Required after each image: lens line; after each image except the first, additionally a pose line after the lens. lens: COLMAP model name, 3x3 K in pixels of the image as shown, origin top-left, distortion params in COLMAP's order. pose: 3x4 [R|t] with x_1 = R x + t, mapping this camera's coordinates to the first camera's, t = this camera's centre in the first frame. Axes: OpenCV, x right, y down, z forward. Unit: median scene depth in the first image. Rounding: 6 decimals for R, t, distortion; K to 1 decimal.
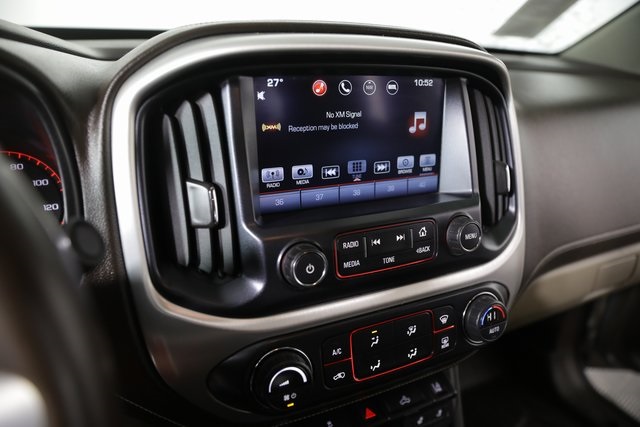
lens RADIAL K [[433.5, 0, 320.2], [0, 433.5, 210.7], [0, 0, 1]] dist [-0.100832, 0.057687]
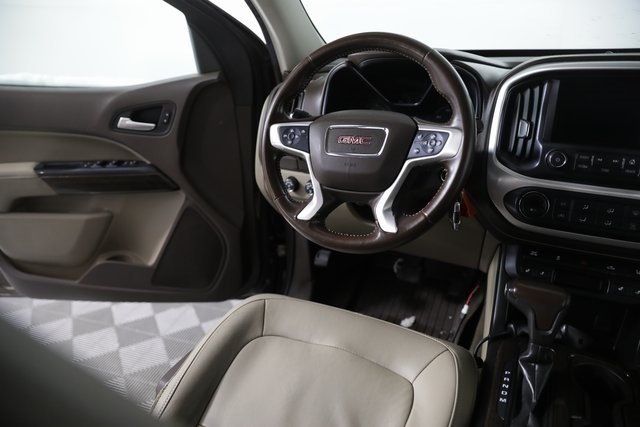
lens RADIAL K [[433.5, 0, 317.1], [0, 433.5, 212.3], [0, 0, 1]] dist [-0.100832, 0.057687]
pose [[0.608259, 0.253640, -0.752122, 0.913590], [-0.257324, 0.959405, 0.115438, 0.447183], [0.750869, 0.123324, 0.648835, -1.358697]]
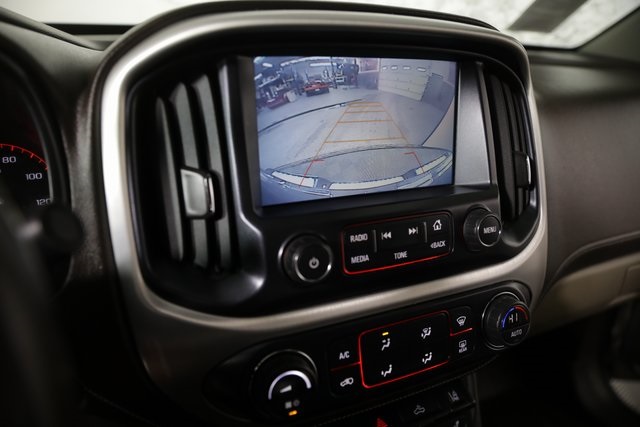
lens RADIAL K [[433.5, 0, 320.2], [0, 433.5, 212.6], [0, 0, 1]] dist [-0.100832, 0.057687]
pose [[0.999581, -0.003679, -0.028726, 0.015079], [0.003109, 0.999798, -0.019879, 0.042570], [0.028793, 0.019782, 0.999390, 0.077943]]
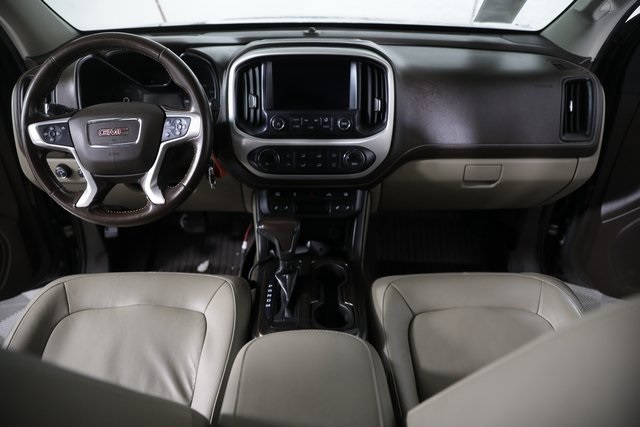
lens RADIAL K [[433.5, 0, 317.7], [0, 433.5, 212.6], [0, 0, 1]] dist [-0.100832, 0.057687]
pose [[0.914890, 0.176316, -0.363165, 1.388365], [-0.126360, 0.979451, 0.157194, 0.218161], [0.383418, -0.097925, 0.918369, -1.721486]]
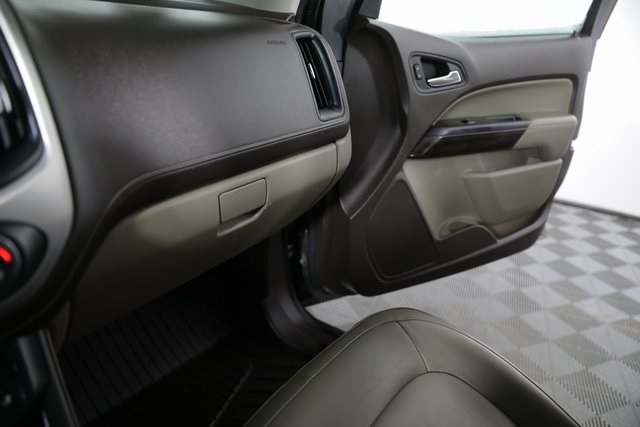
lens RADIAL K [[433.5, 0, 319.5], [0, 433.5, 213.3], [0, 0, 1]] dist [-0.100832, 0.057687]
pose [[0.864224, -0.200848, 0.461277, 0.704047], [0.188501, 0.979337, 0.073255, 0.257950], [-0.466459, 0.023642, 0.884227, 0.015480]]
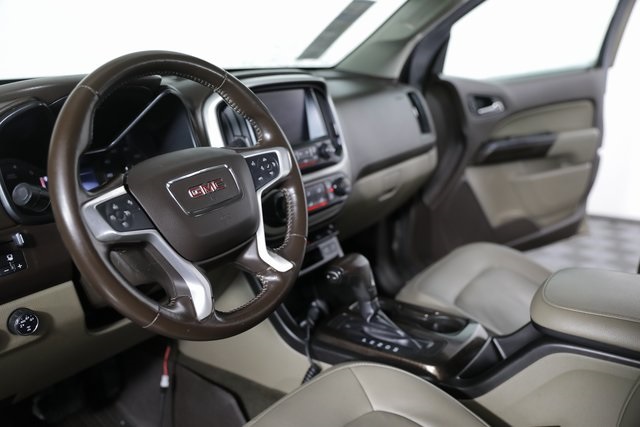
lens RADIAL K [[555.9, 0, 324.7], [0, 555.9, 208.2], [0, 0, 1]] dist [-0.031417, 0.013326]
pose [[0.863192, -0.184845, 0.469821, -1.392396], [0.234064, 0.971036, -0.047999, 0.589323], [-0.447341, 0.151400, 0.881456, -1.952797]]
